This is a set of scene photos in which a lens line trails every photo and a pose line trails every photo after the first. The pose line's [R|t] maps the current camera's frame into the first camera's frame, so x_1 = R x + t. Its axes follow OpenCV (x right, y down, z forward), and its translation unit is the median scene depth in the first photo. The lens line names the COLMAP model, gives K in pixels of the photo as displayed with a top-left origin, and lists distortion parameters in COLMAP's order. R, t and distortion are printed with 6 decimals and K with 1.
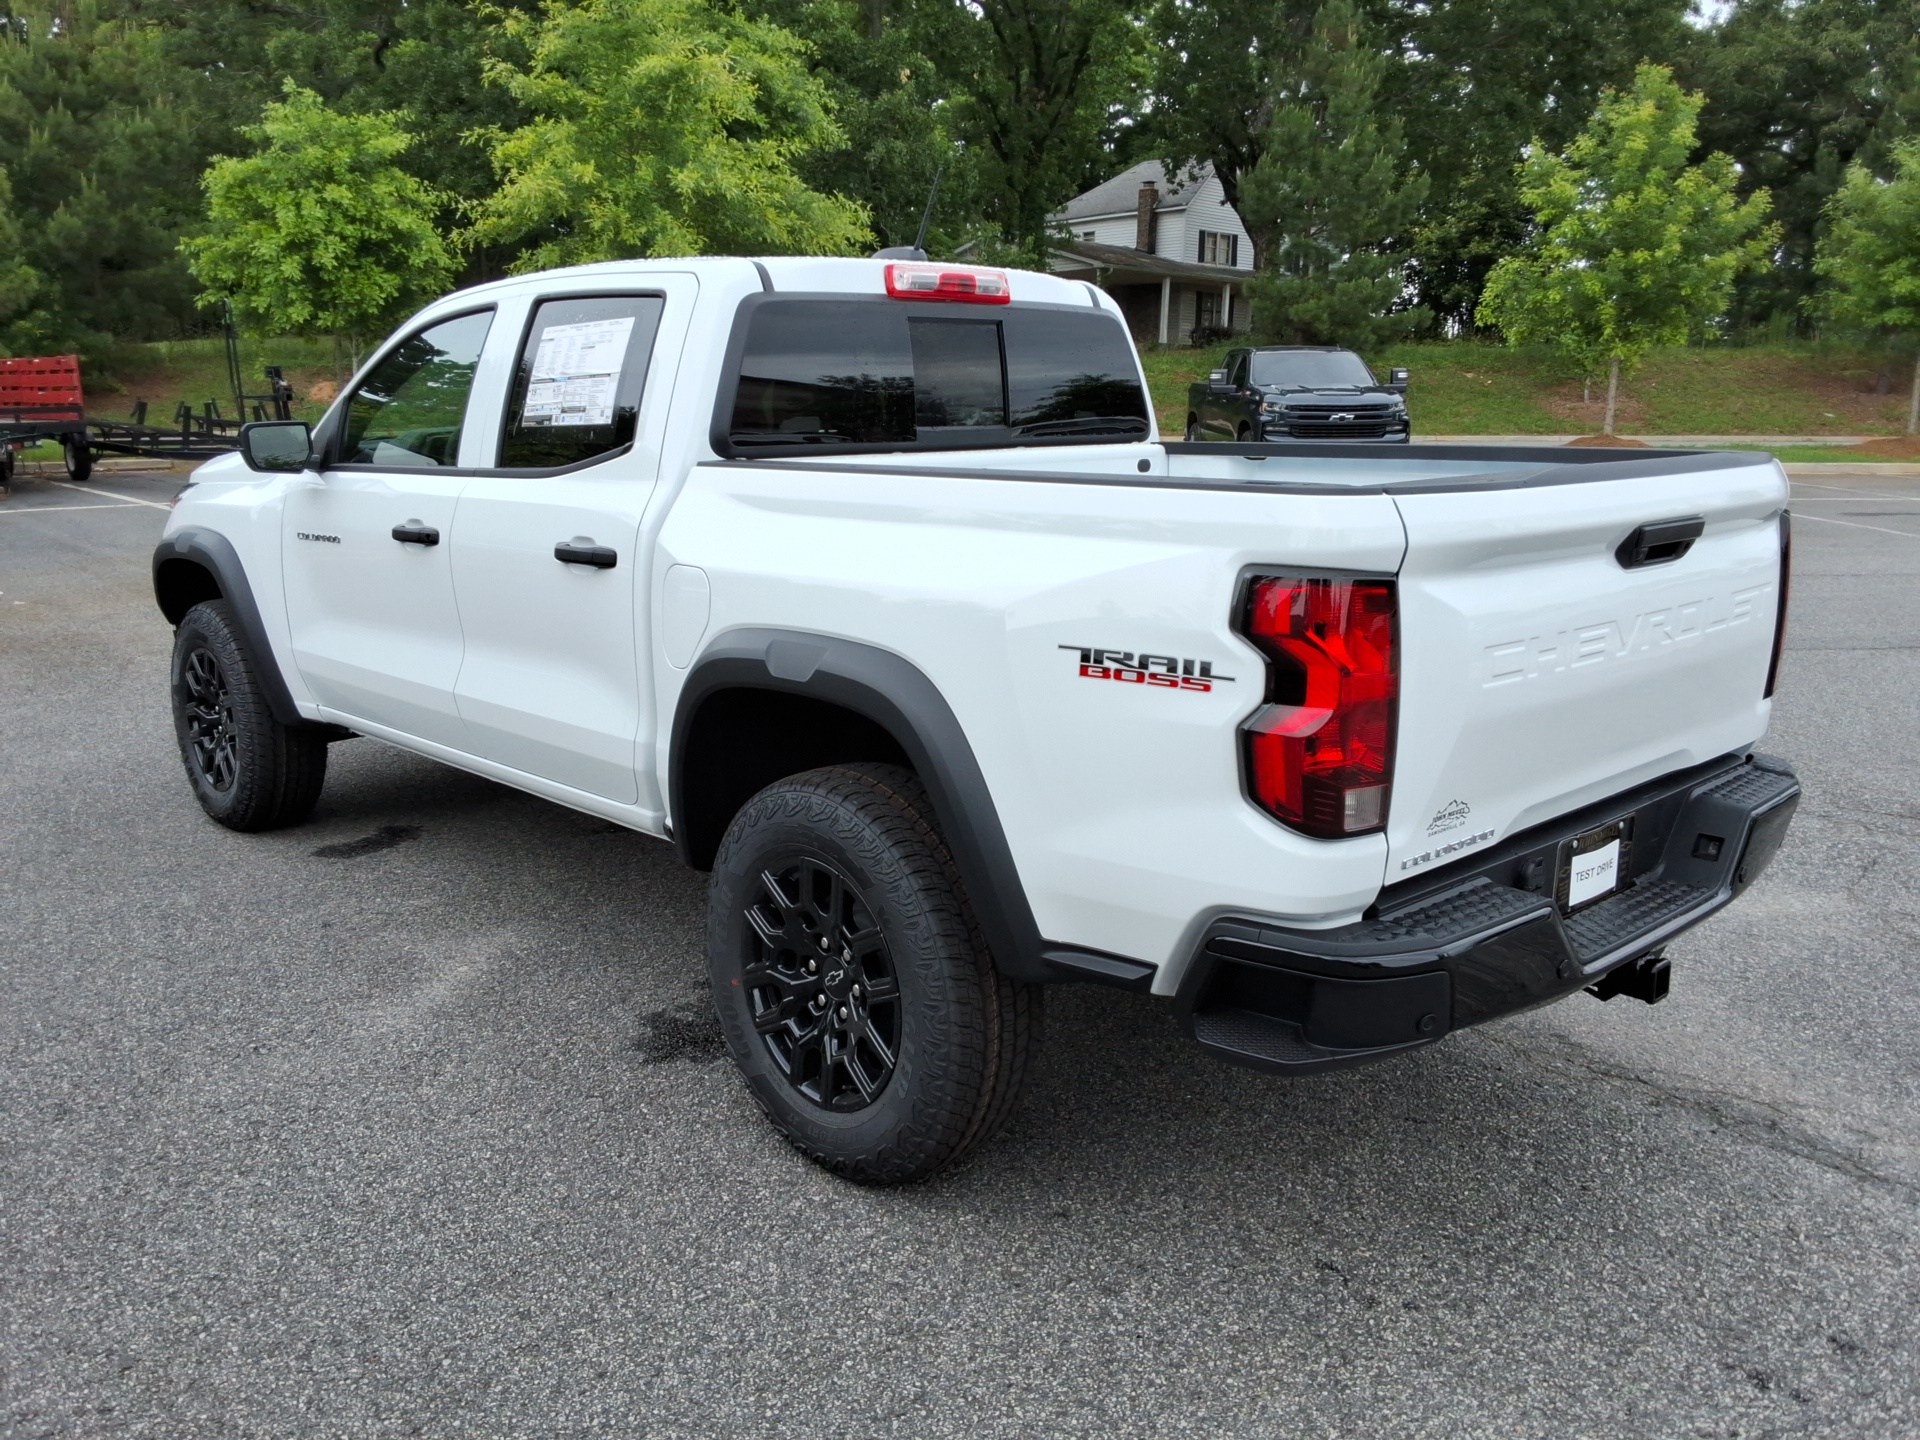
lens RADIAL K [[1541.5, 0, 976.4], [0, 1541.5, 699.8], [0, 0, 1]] dist [0.101818, -0.158084]
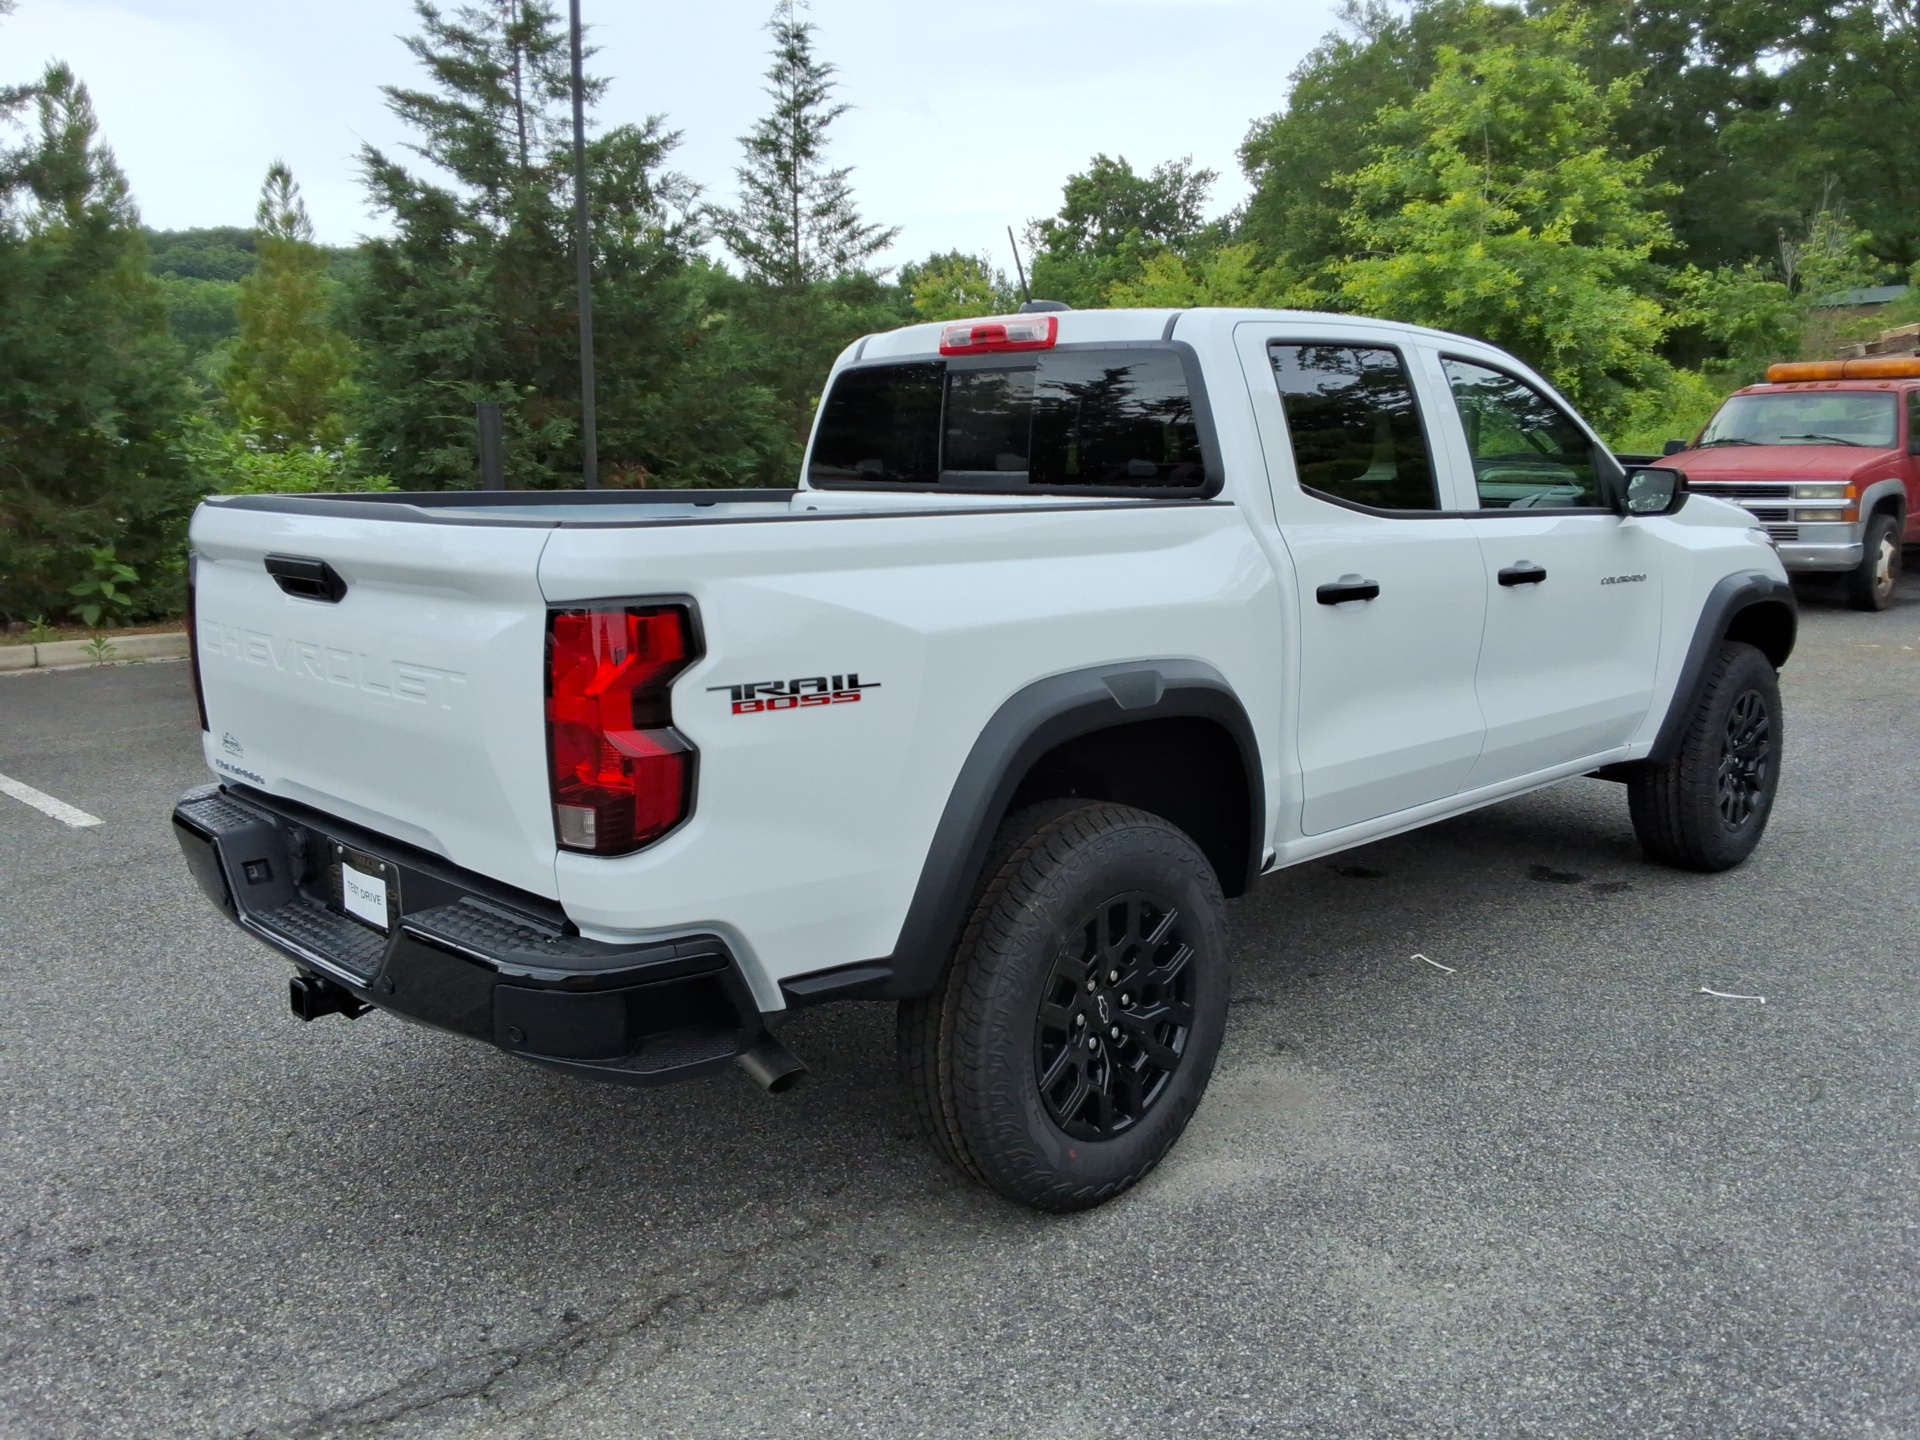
lens RADIAL K [[1537.7, 0, 974.0], [0, 1537.7, 700.6], [0, 0, 1]] dist [0.103294, -0.158118]
pose [[0.026329, 0.163911, -0.986124, 0.248189], [-0.195109, 0.968337, 0.155745, -0.045056], [0.980428, 0.188301, 0.057476, 0.231252]]
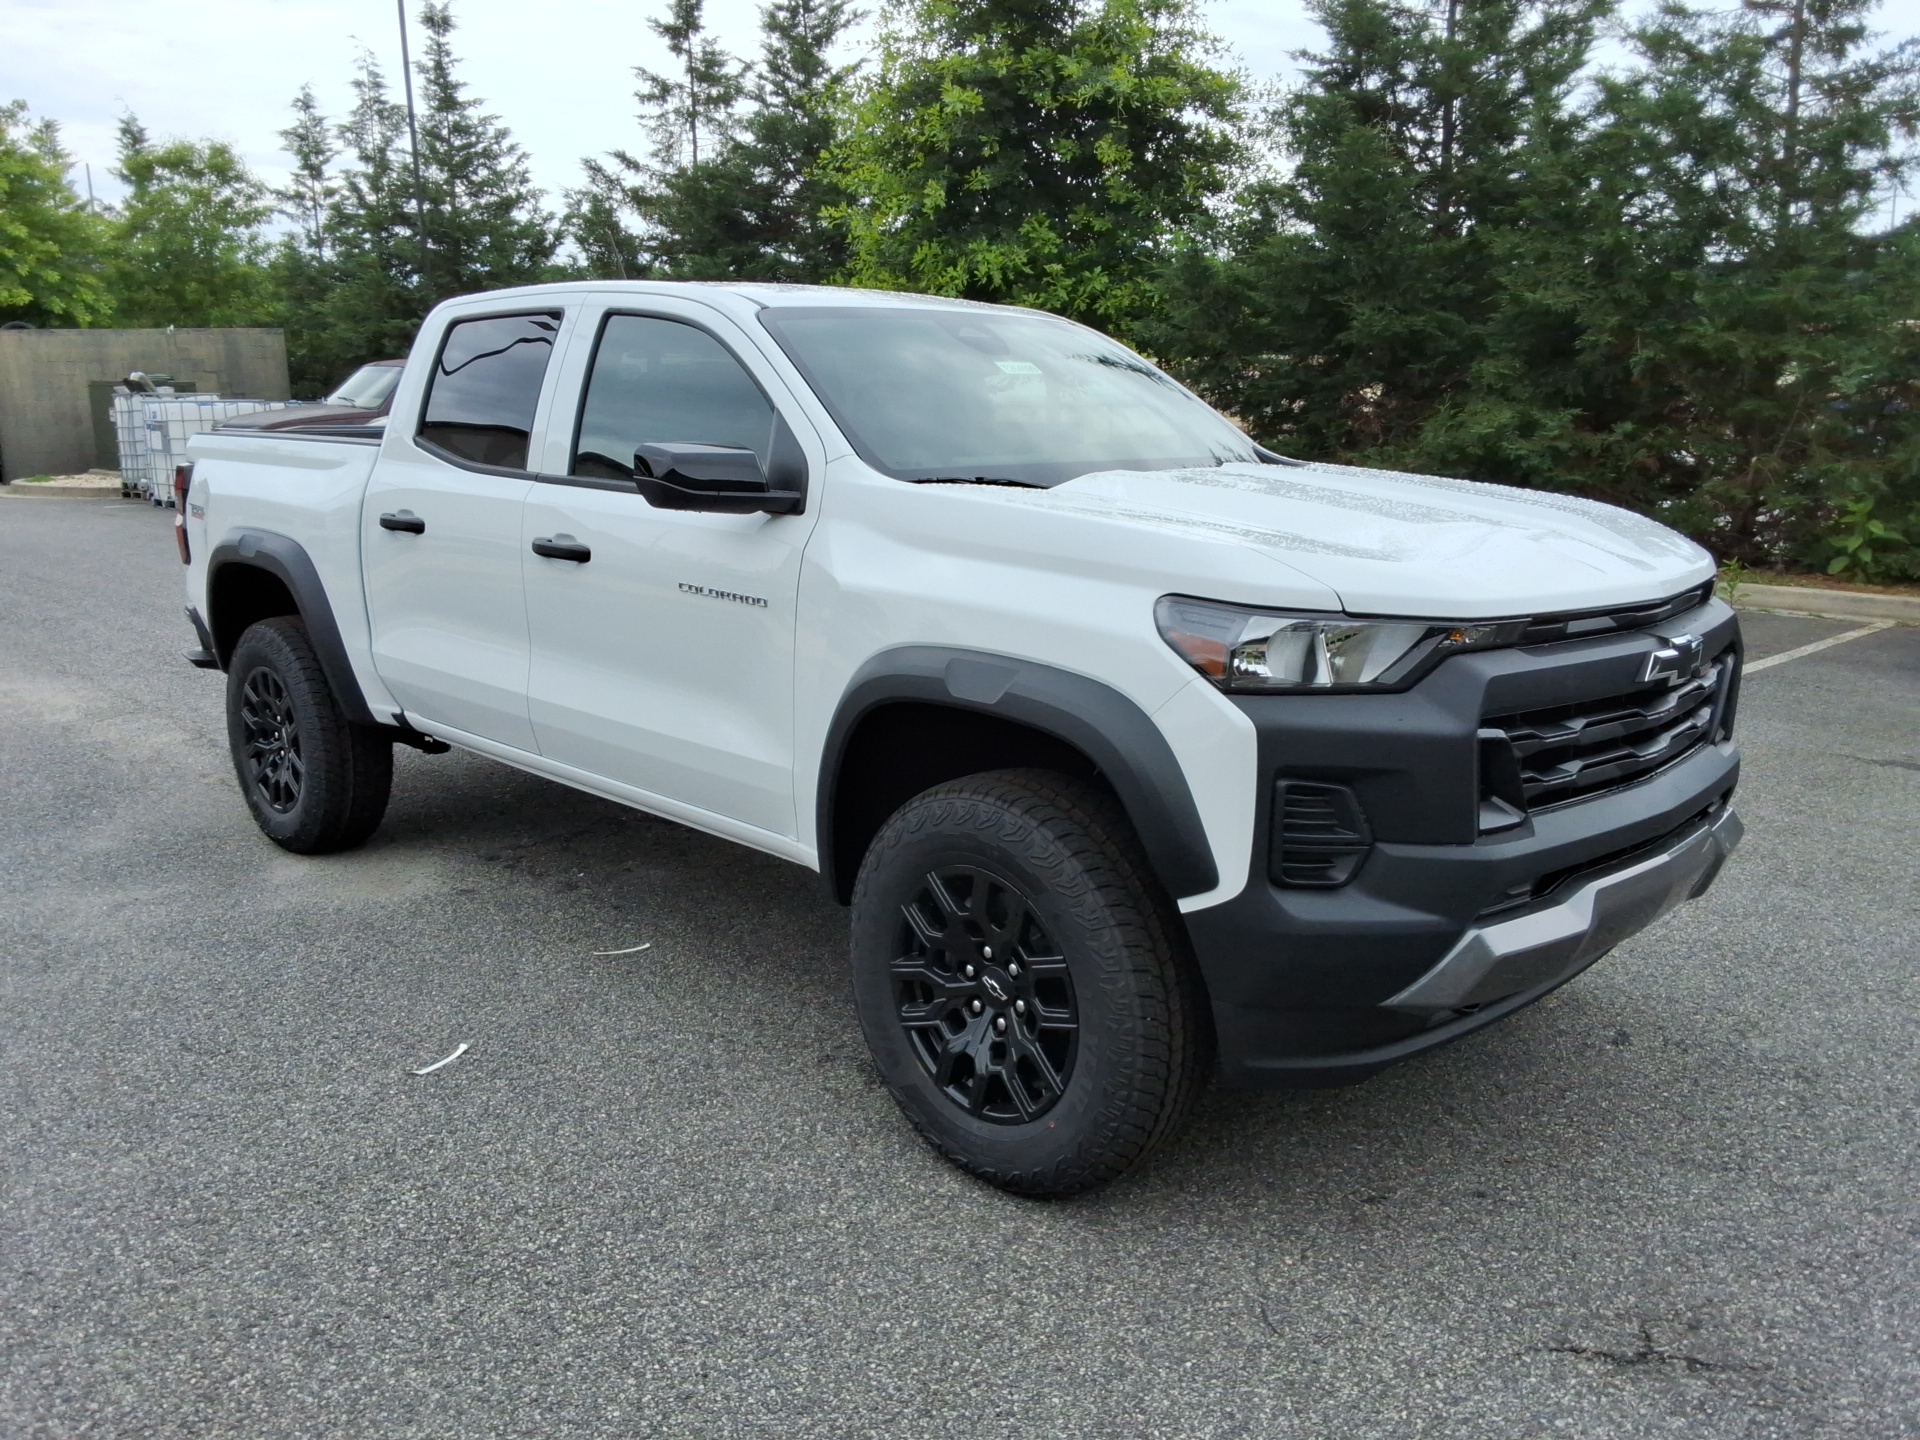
lens RADIAL K [[1537.7, 0, 974.0], [0, 1537.7, 700.6], [0, 0, 1]] dist [0.103294, -0.158118]
pose [[-0.999795, 0.007410, -0.018817, -0.072559], [-0.000313, 0.924674, 0.380760, -0.113747], [0.020221, 0.380688, -0.924482, 0.570073]]
